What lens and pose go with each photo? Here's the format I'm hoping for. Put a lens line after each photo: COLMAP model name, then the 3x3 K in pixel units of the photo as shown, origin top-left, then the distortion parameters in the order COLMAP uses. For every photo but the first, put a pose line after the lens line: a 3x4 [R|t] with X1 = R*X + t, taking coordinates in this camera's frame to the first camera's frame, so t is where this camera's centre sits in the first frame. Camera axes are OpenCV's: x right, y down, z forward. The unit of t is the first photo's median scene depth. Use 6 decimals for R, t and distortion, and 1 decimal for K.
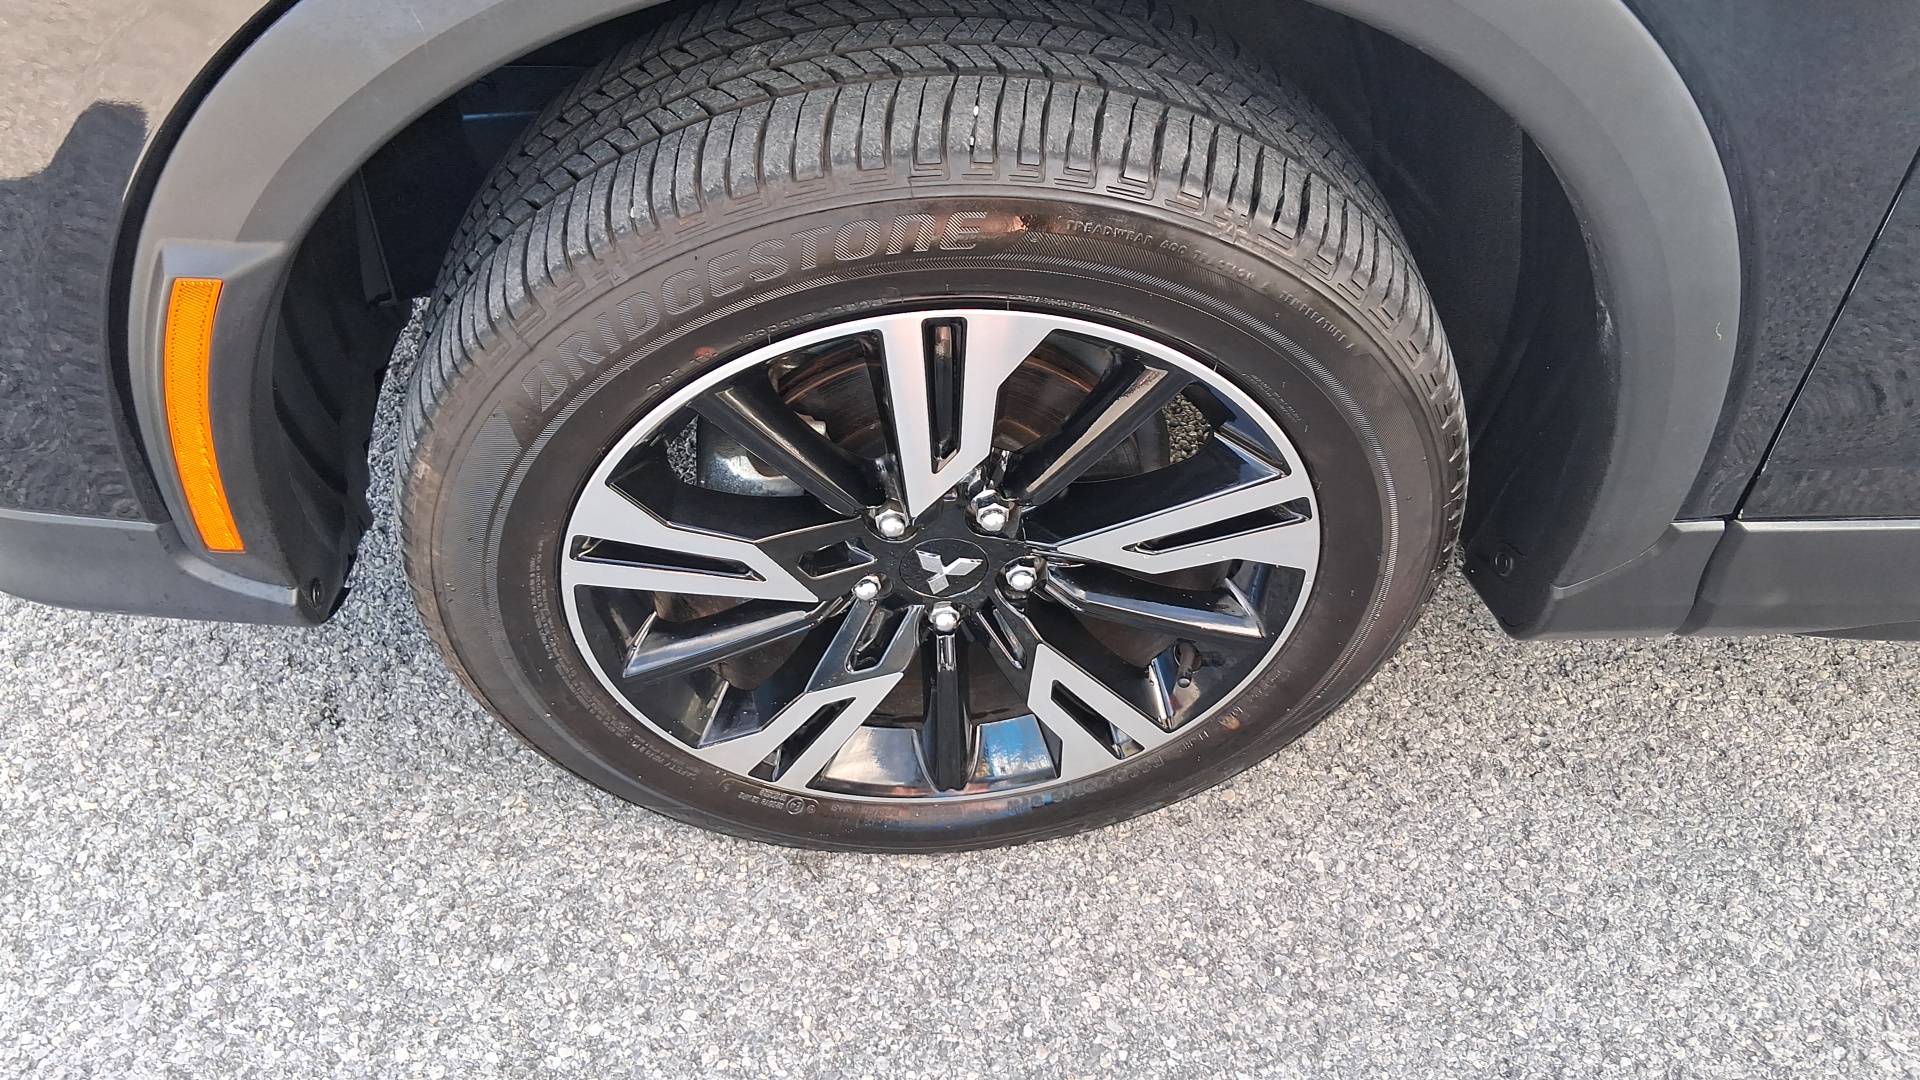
lens RADIAL K [[1480.6, 0, 957.0], [0, 1480.6, 551.8], [0, 0, 1]] dist [0.040946, -0.102251]
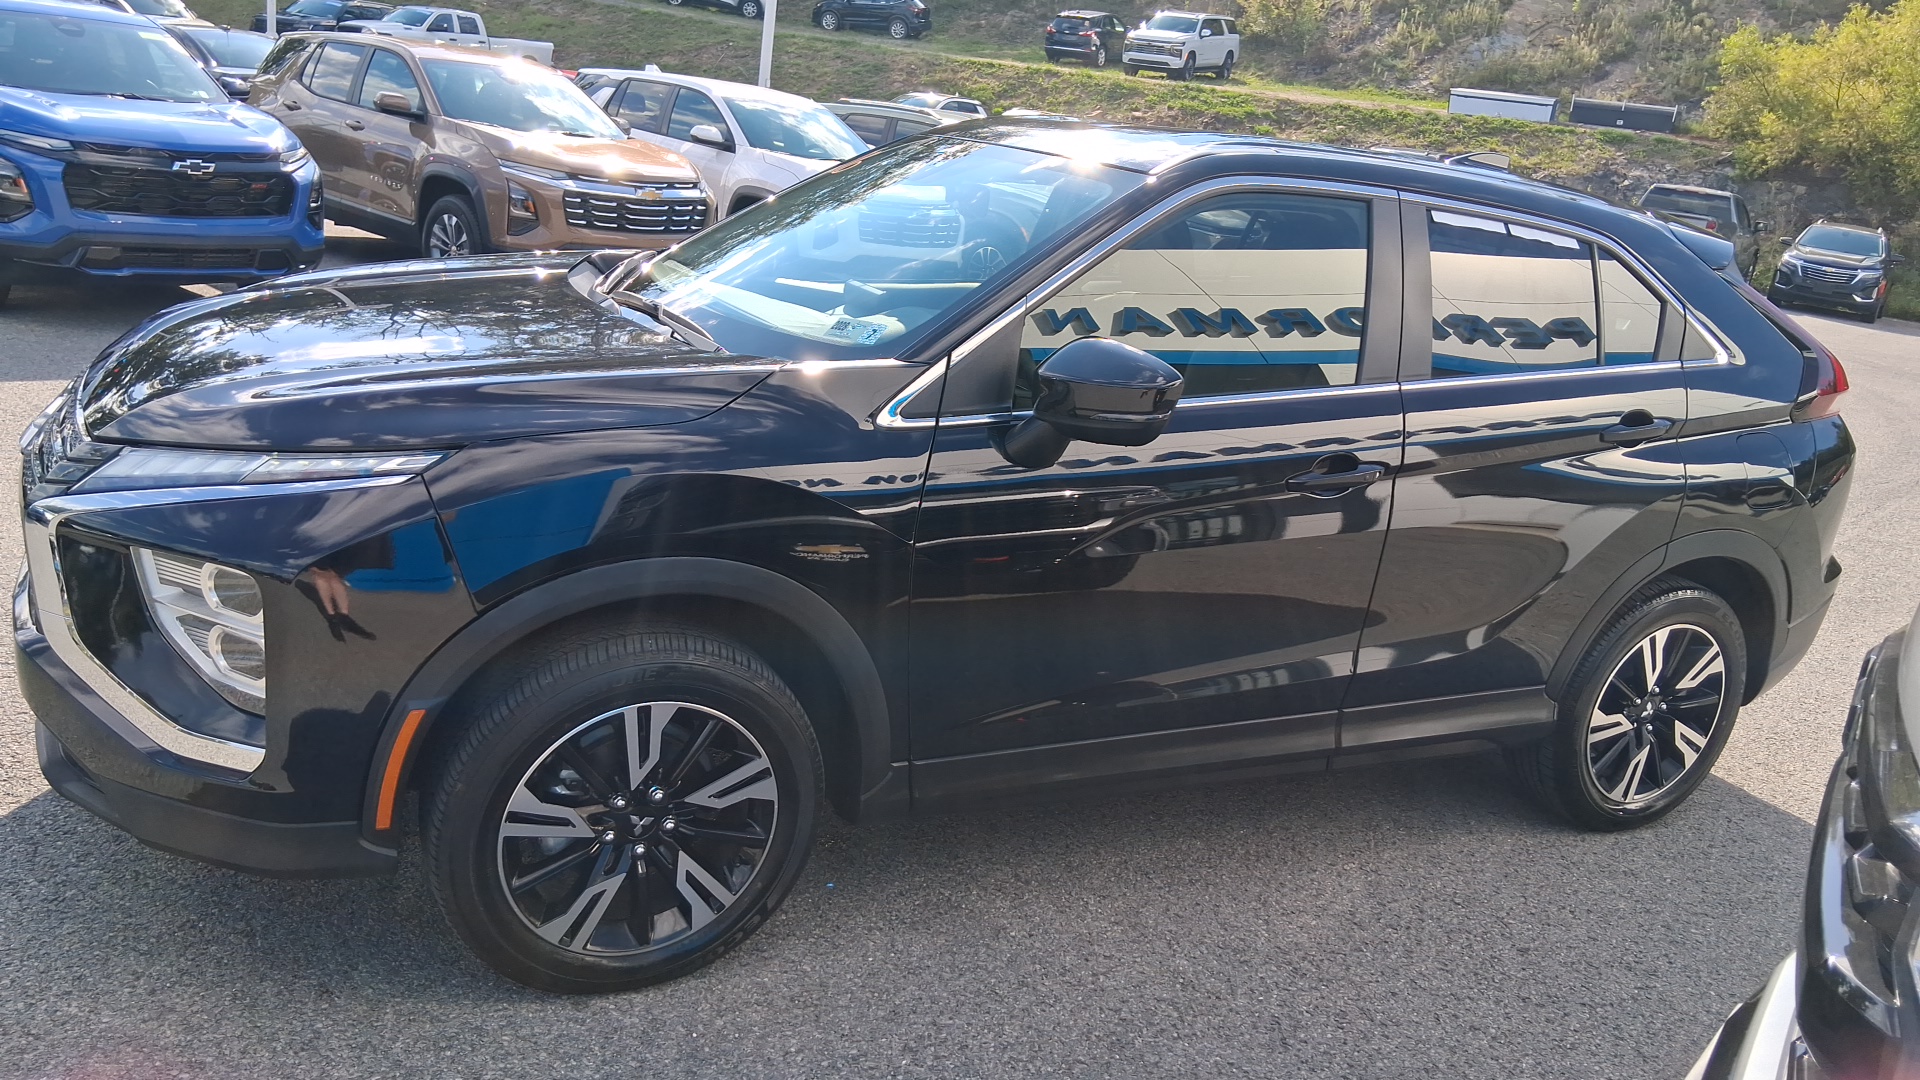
lens RADIAL K [[1480.6, 0, 970.0], [0, 1480.6, 534.0], [0, 0, 1]] dist [0.040946, -0.102251]
pose [[0.925825, -0.061910, 0.372848, -0.415225], [0.233212, 0.869879, -0.434652, 0.843122], [-0.297423, 0.489364, 0.819794, -1.576197]]
